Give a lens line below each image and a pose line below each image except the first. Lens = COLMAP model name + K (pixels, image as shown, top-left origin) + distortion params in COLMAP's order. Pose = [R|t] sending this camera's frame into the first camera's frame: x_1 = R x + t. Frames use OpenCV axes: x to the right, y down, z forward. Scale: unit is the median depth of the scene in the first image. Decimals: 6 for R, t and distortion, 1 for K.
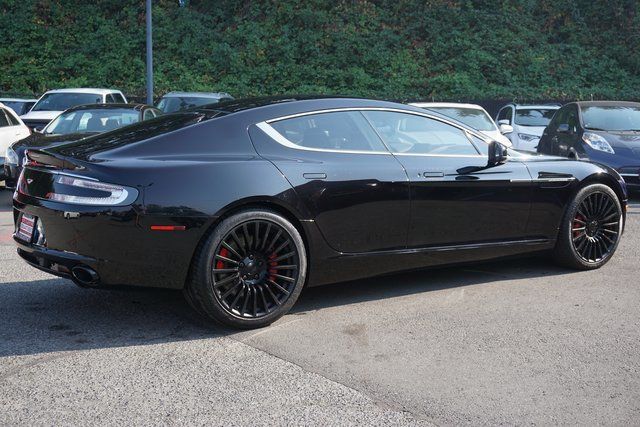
lens RADIAL K [[796.8, 0, 319.4], [0, 796.8, 214.2], [0, 0, 1]] dist [-0.011791, 0.000000]
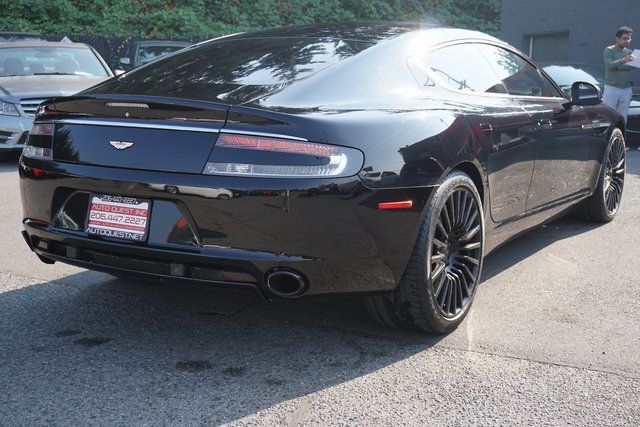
lens RADIAL K [[874.7, 0, 320.8], [0, 874.7, 212.4], [0, 0, 1]] dist [-0.027943, 0.000000]
pose [[0.889721, -0.065492, 0.451782, -0.136245], [0.042983, 0.997277, 0.059920, -0.005814], [-0.454476, -0.033893, 0.890114, 0.075452]]
